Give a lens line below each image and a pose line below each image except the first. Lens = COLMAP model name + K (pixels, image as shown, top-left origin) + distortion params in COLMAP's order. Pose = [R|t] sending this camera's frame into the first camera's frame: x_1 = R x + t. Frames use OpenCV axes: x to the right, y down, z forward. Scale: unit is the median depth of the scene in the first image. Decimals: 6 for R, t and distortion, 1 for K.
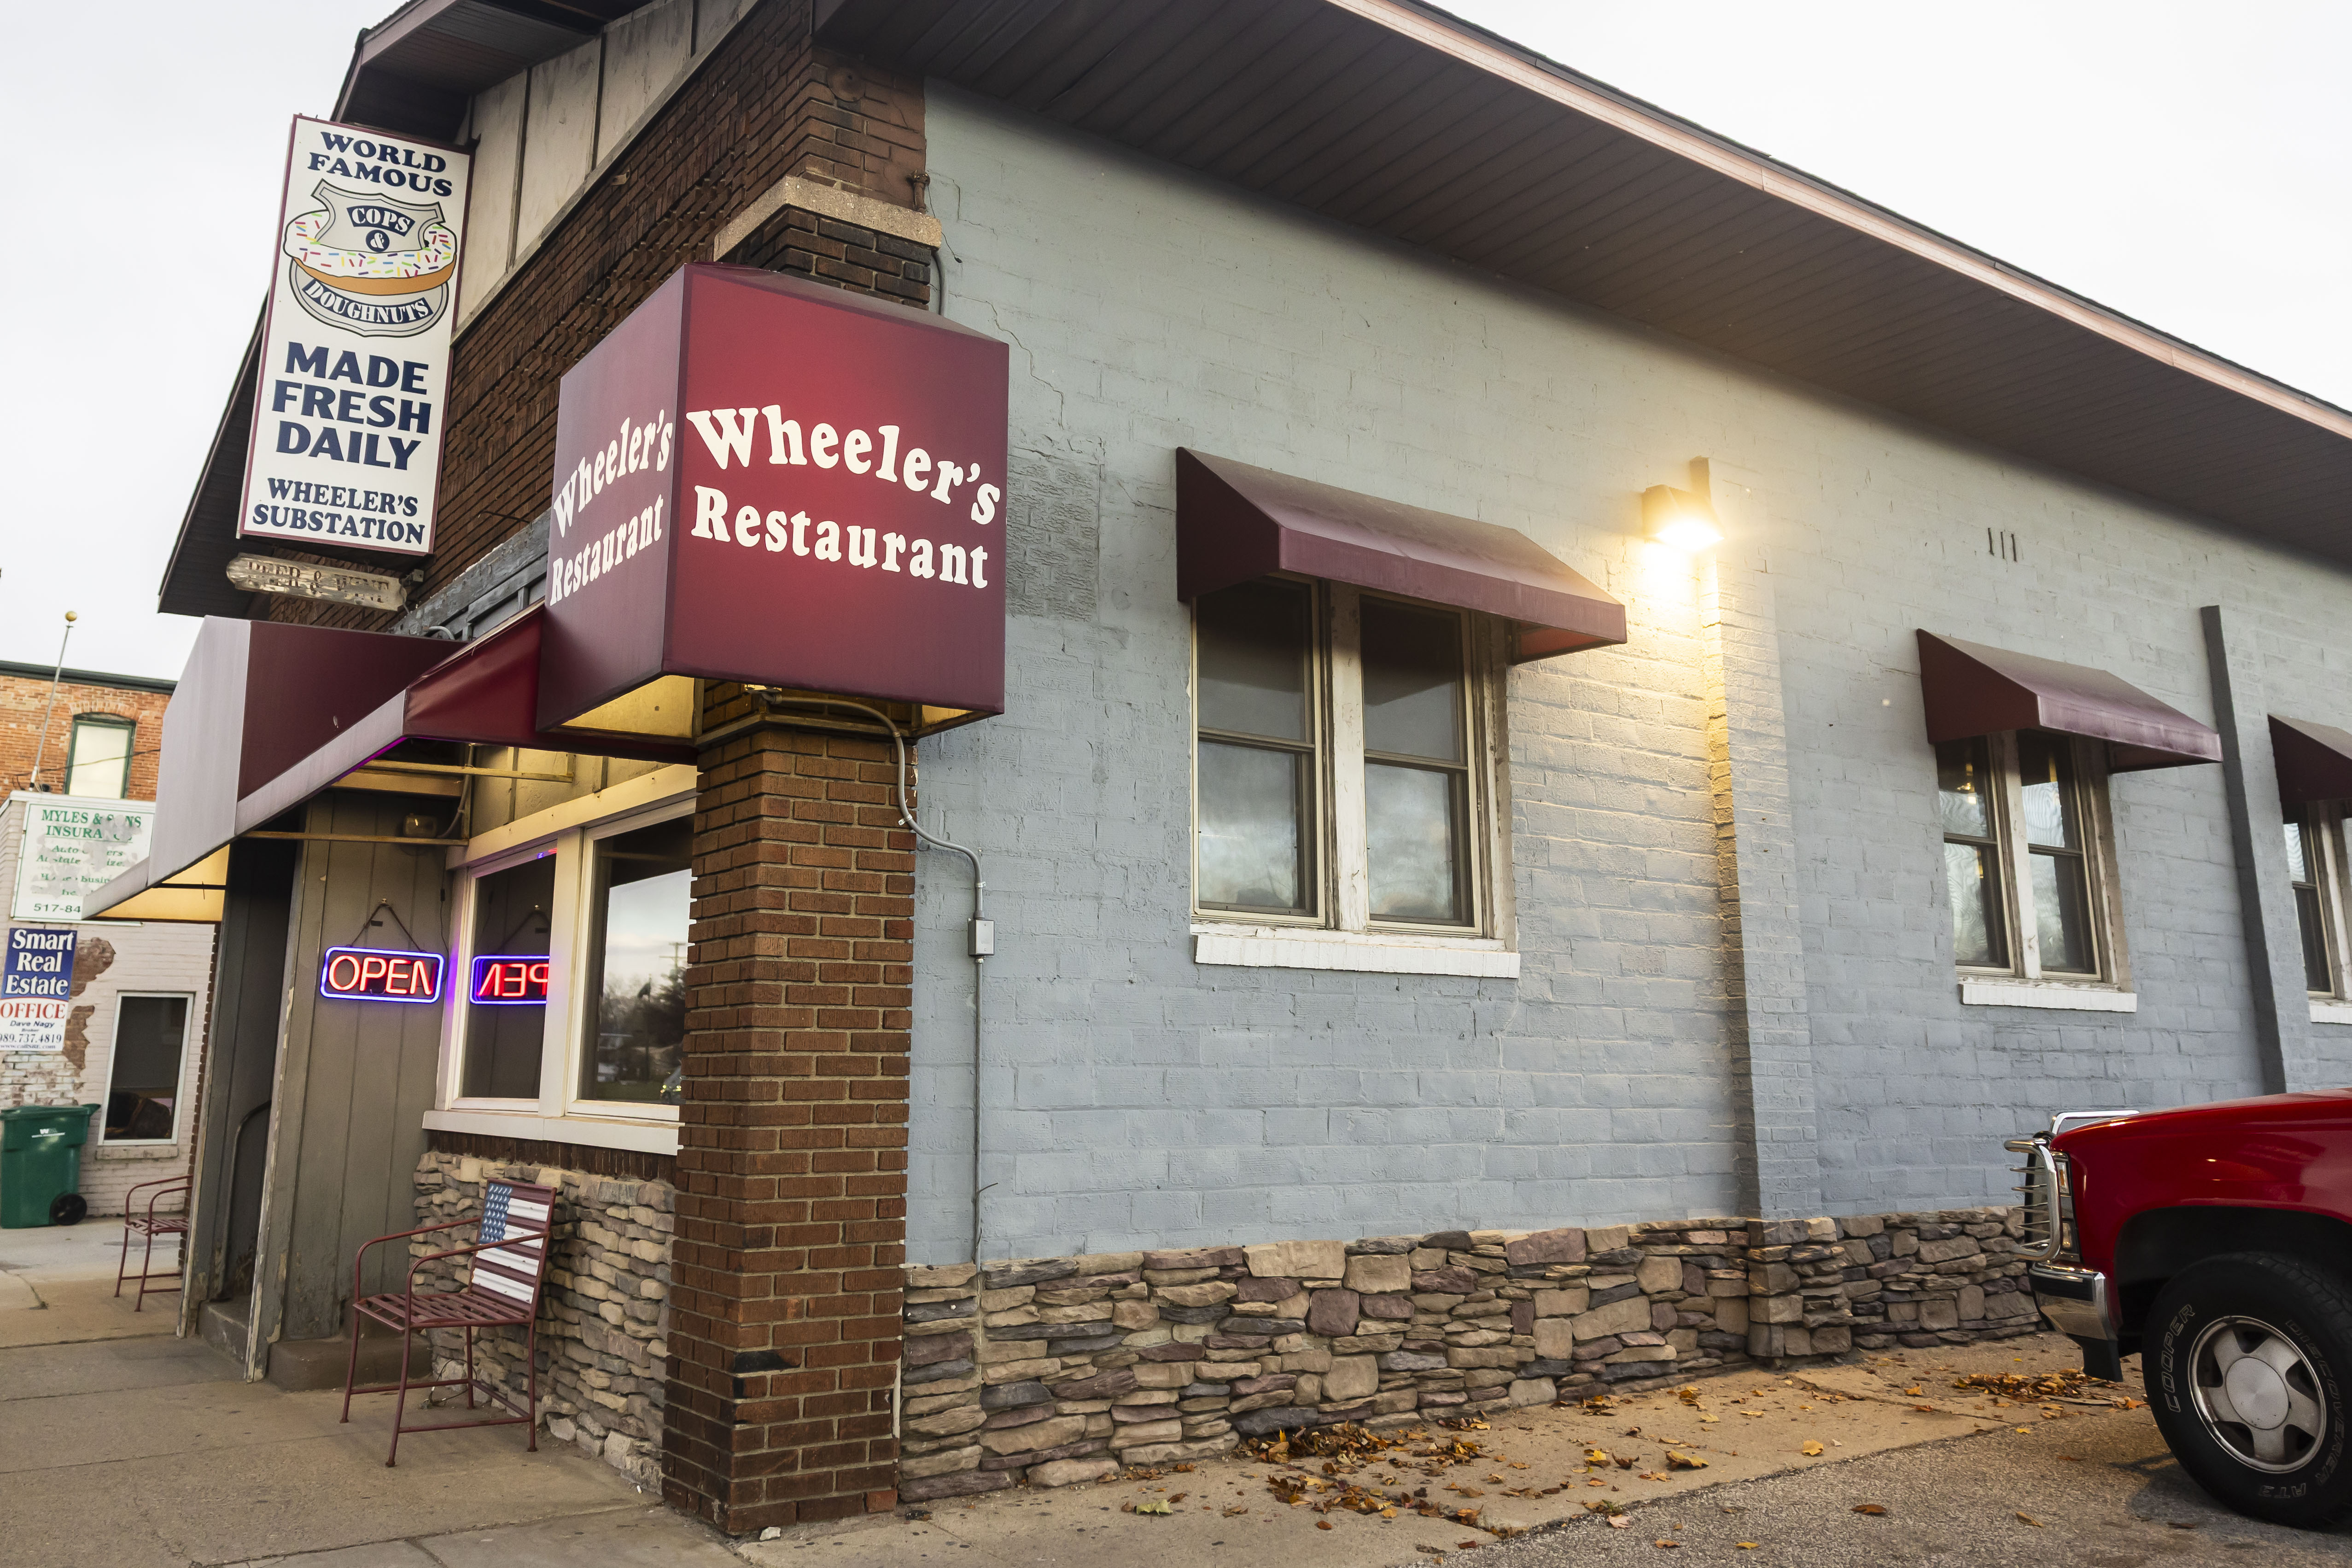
lens RADIAL K [[1830.3, 0, 1128.0], [0, 1830.3, 644.3], [0, 0, 1]] dist [-0.005486, 0.011609]
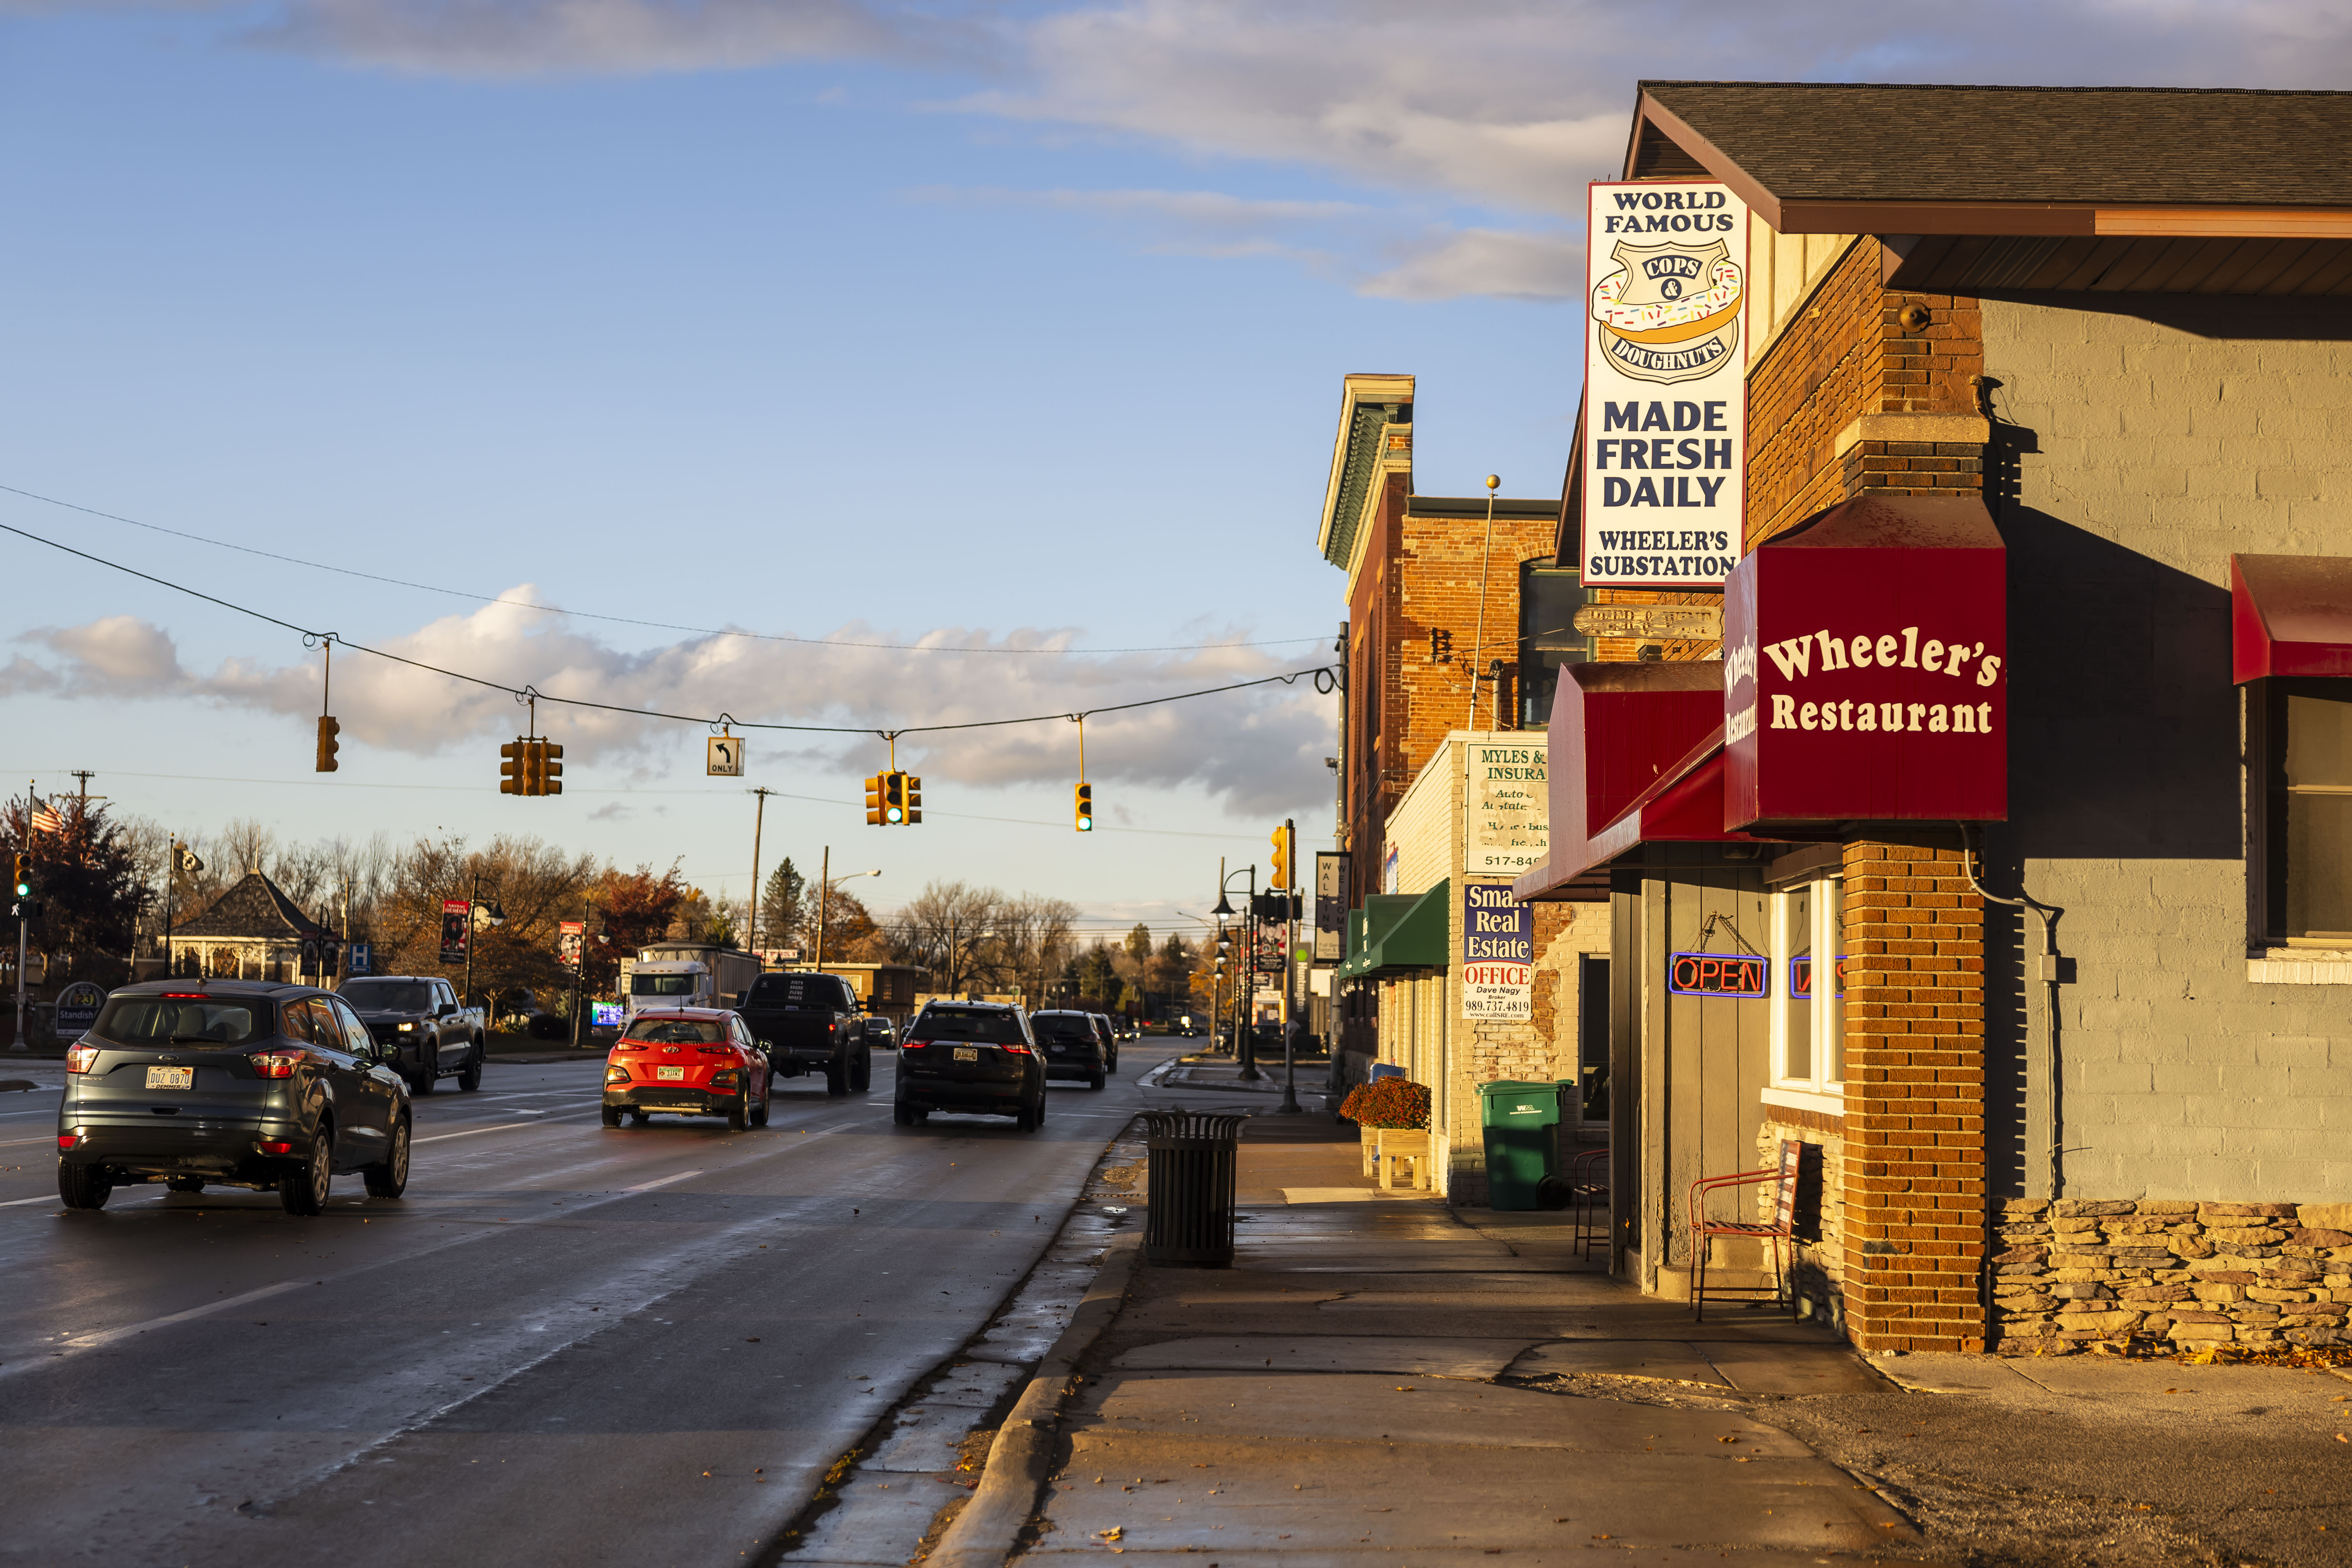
lens RADIAL K [[3528.7, 0, 1176.6], [0, 3528.7, 783.9], [0, 0, 1]] dist [0.039989, 0.000000]
pose [[0.805404, -0.028887, -0.592022, 0.579526], [0.120638, 0.985894, 0.116014, -0.215597], [0.580320, -0.164858, 0.797528, -0.872234]]
